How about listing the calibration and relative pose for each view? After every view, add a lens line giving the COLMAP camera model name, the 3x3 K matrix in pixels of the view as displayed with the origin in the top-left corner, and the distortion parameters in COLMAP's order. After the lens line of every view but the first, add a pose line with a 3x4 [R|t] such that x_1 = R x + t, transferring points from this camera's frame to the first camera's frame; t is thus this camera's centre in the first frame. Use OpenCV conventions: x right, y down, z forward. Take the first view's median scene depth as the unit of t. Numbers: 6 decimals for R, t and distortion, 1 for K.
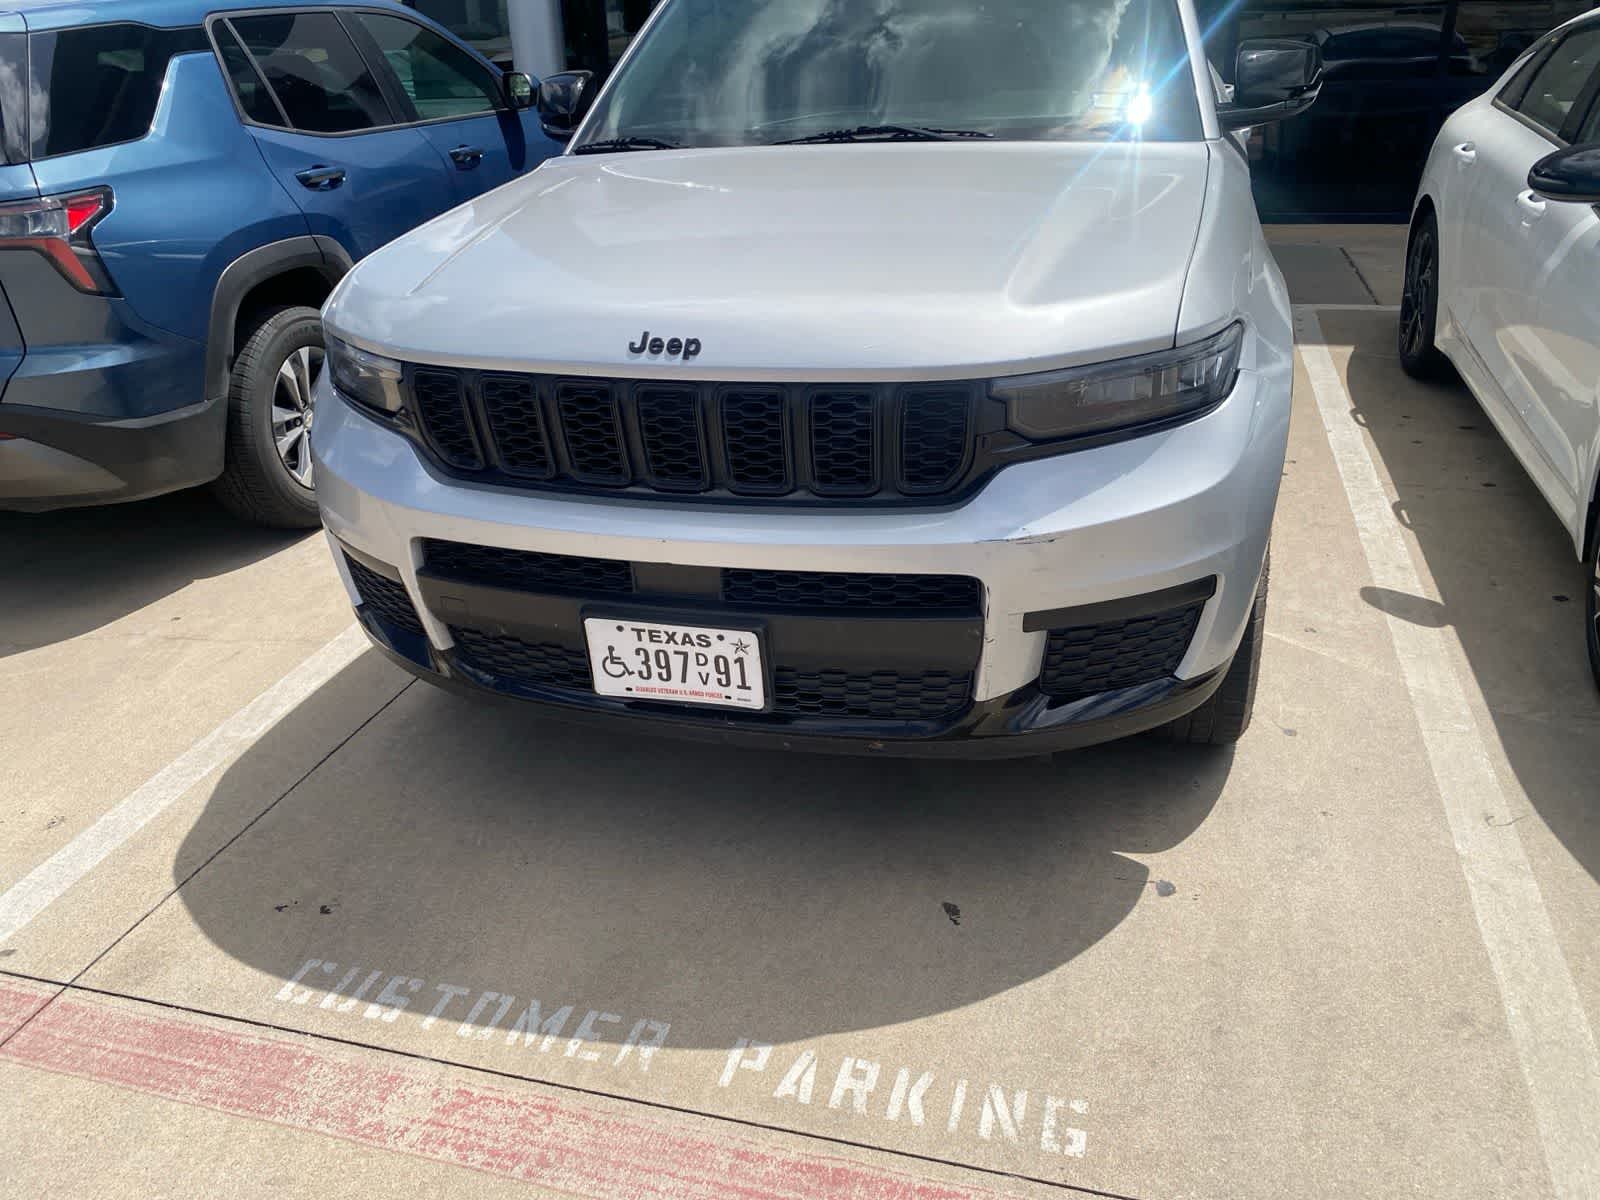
lens RADIAL K [[1217.6, 0, 795.1], [0, 1217.6, 572.0], [0, 0, 1]] dist [0.029309, -0.029750]
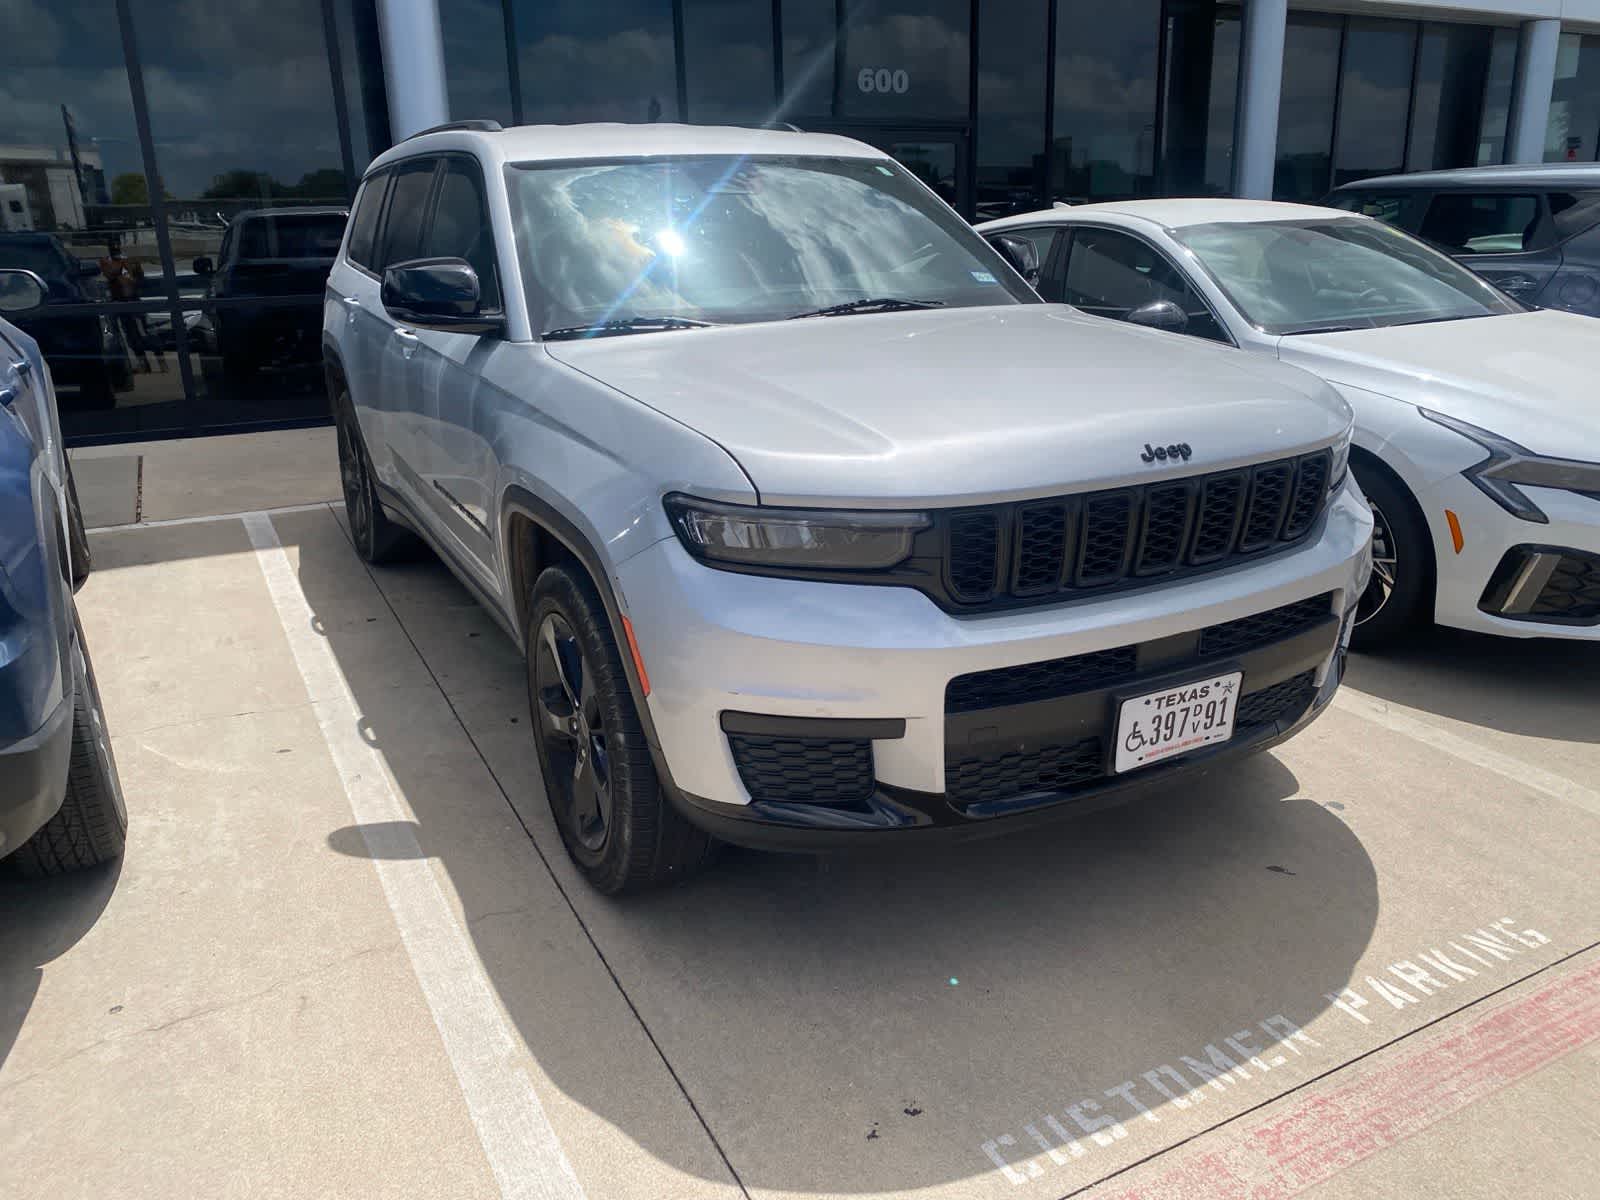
lens RADIAL K [[1217.6, 0, 799.7], [0, 1217.6, 612.4], [0, 0, 1]] dist [0.029309, -0.029750]
pose [[0.720005, -0.191608, 0.666992, -1.107075], [0.274565, 0.961356, -0.020217, -0.099770], [-0.637344, 0.197689, 0.744790, 0.332889]]
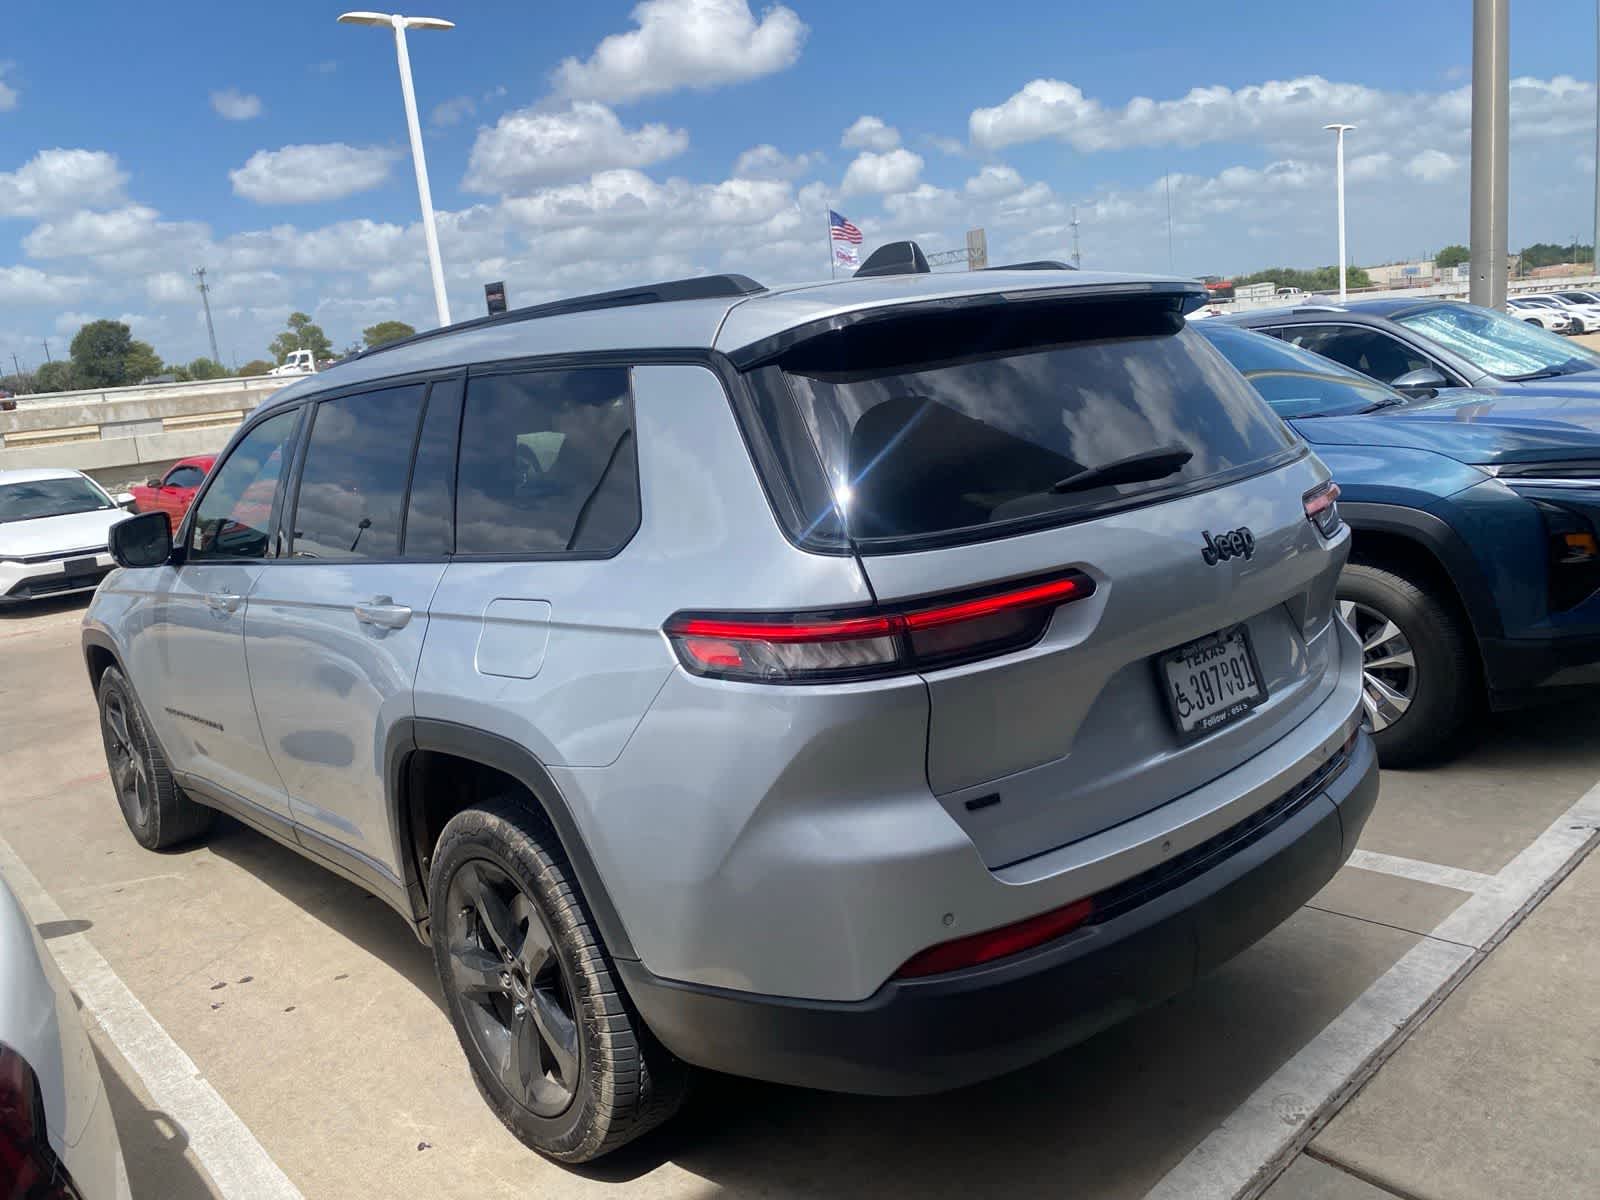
lens RADIAL K [[1217.6, 0, 772.7], [0, 1217.6, 601.7], [0, 0, 1]] dist [0.029309, -0.029750]
pose [[-0.530366, 0.262929, -0.805966, 1.635362], [-0.211935, 0.879383, 0.426343, -1.553603], [0.820851, 0.396930, -0.410671, 3.141249]]
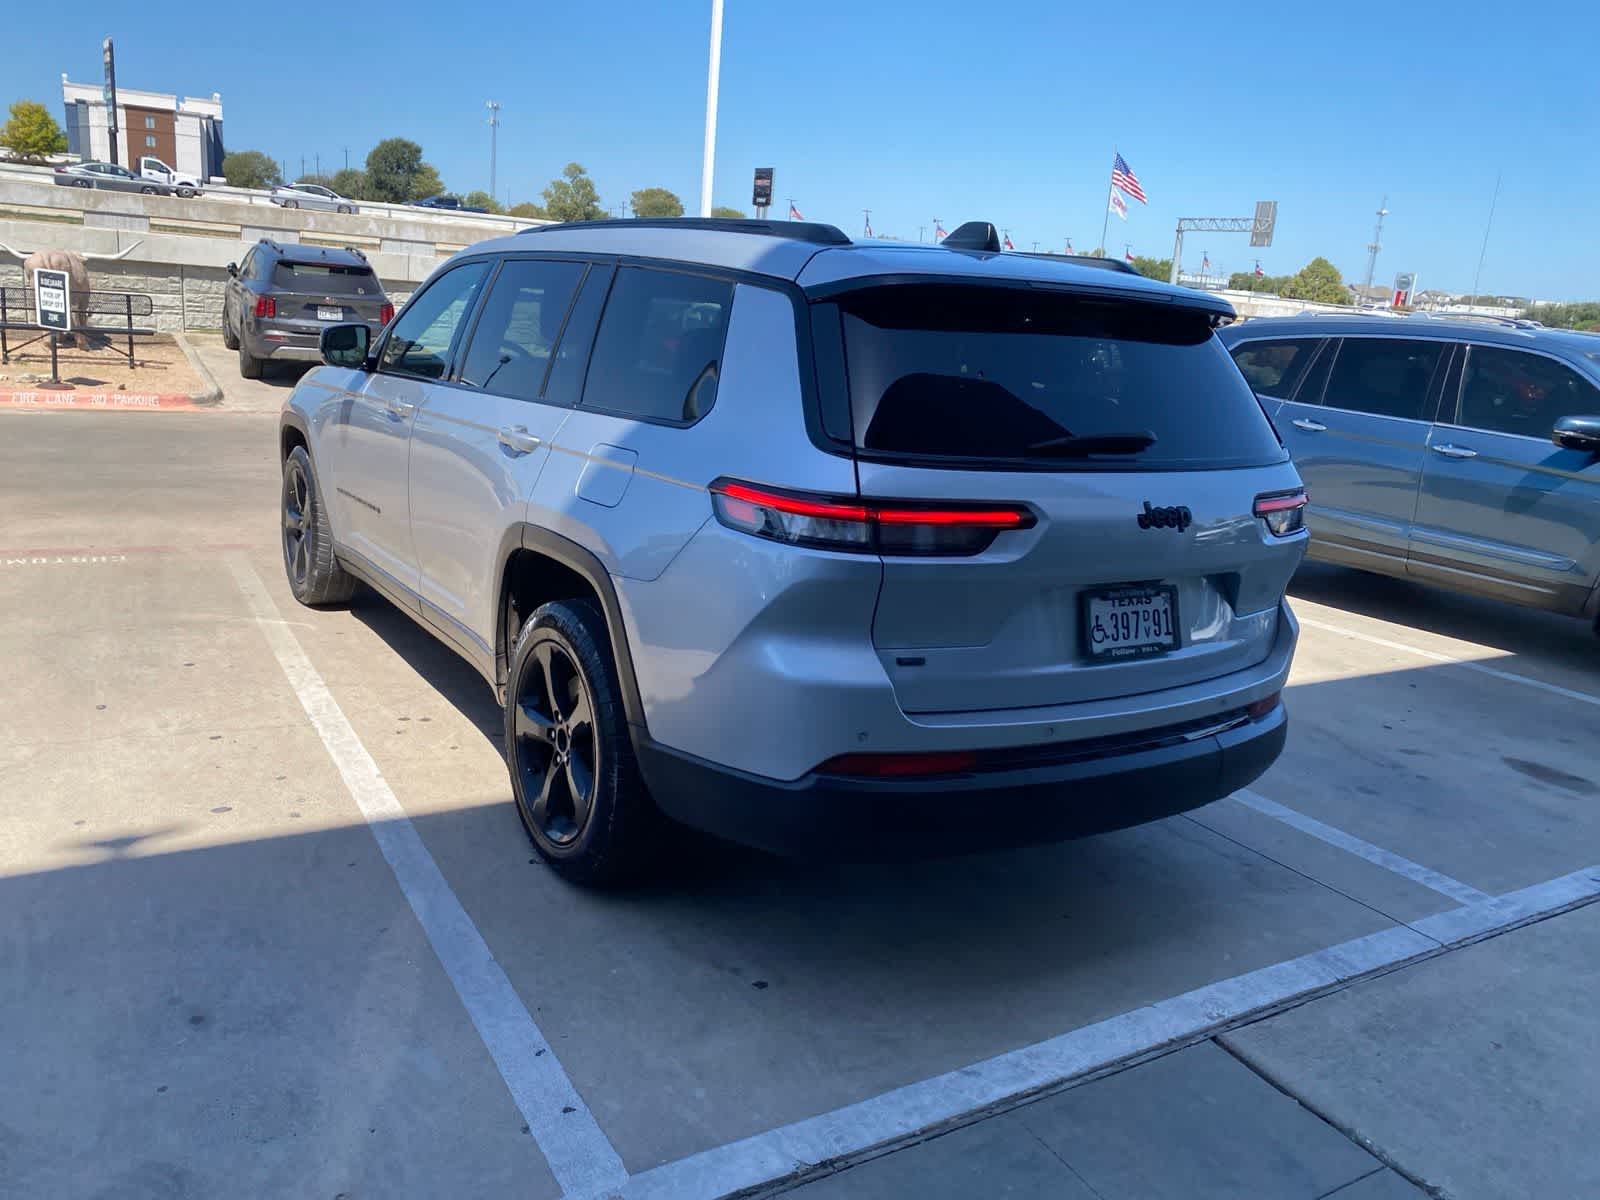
lens RADIAL K [[1217.6, 0, 746.3], [0, 1217.6, 594.4], [0, 0, 1]] dist [0.029309, -0.029750]
pose [[-0.677840, 0.179621, -0.712930, 1.820060], [-0.333554, 0.789024, 0.515929, -1.691457], [0.655191, 0.587518, -0.474918, 3.388428]]
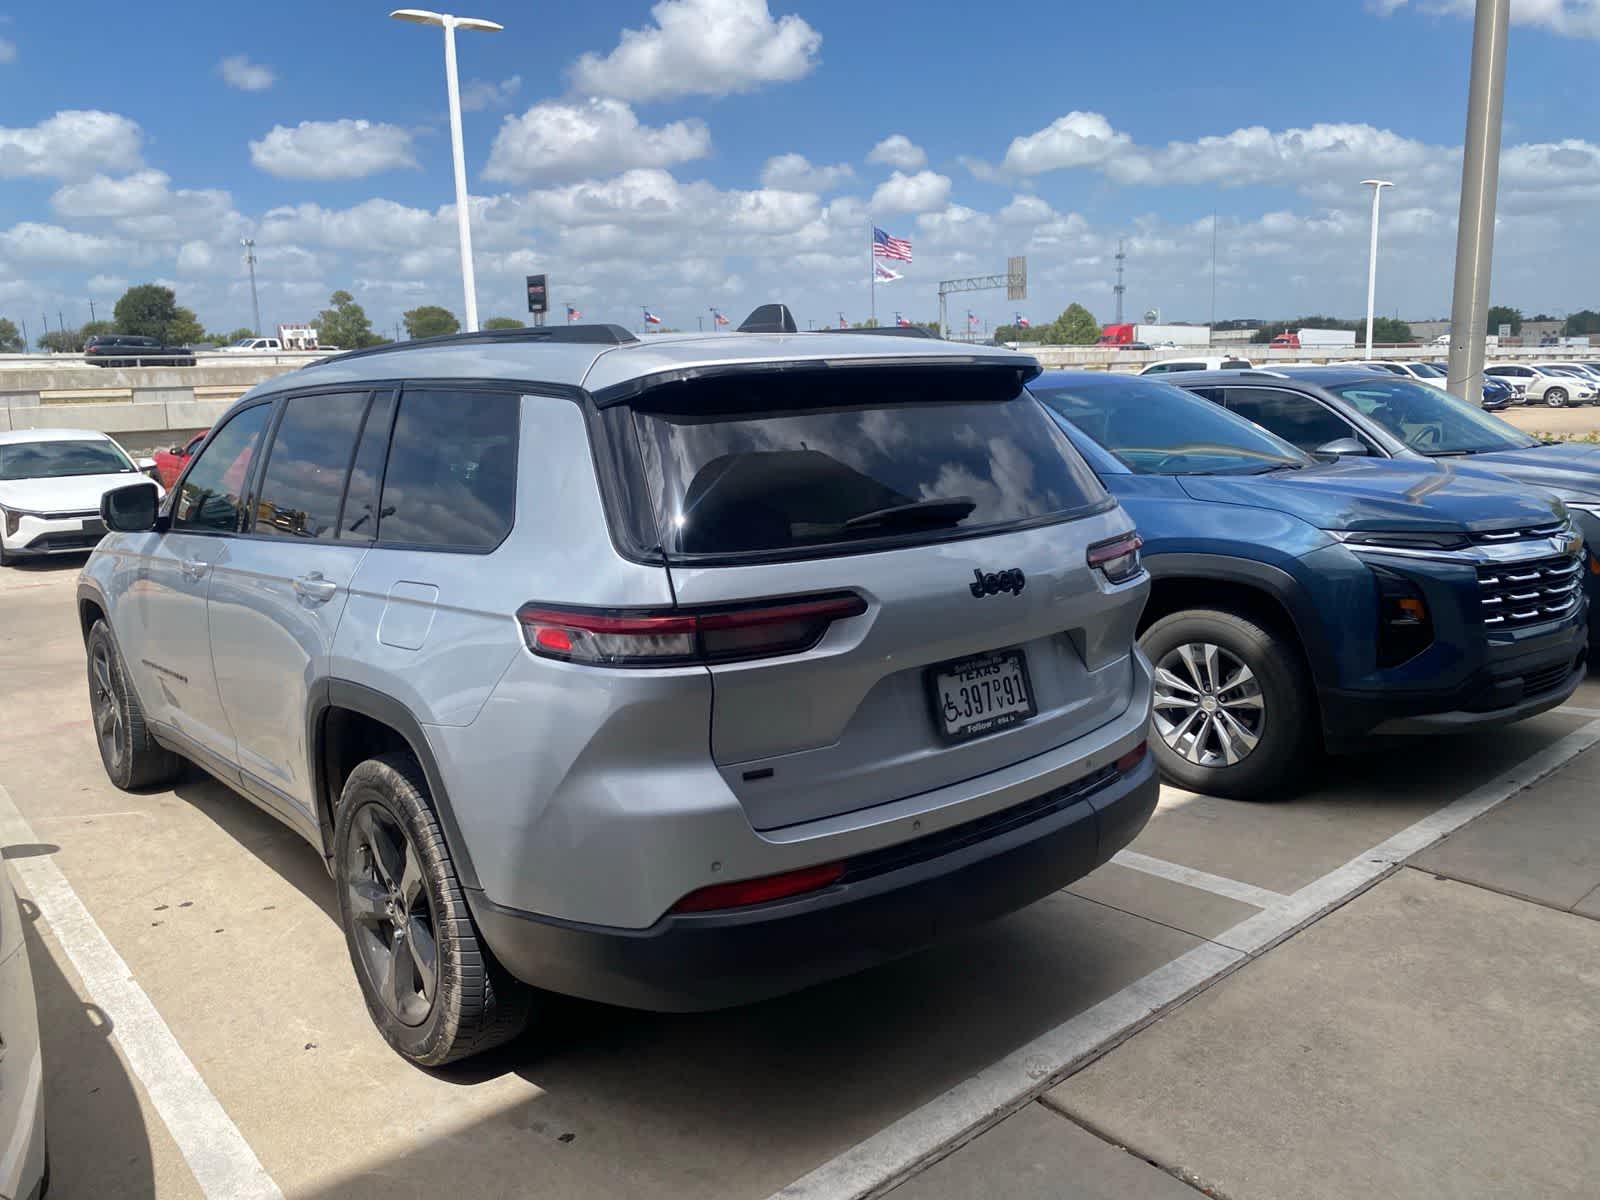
lens RADIAL K [[1217.6, 0, 769.2], [0, 1217.6, 598.2], [0, 0, 1]] dist [0.029309, -0.029750]
pose [[-0.561861, 0.213039, -0.799329, 1.708484], [-0.271109, 0.865482, 0.421237, -1.682099], [0.781544, 0.453382, -0.428524, 3.373377]]
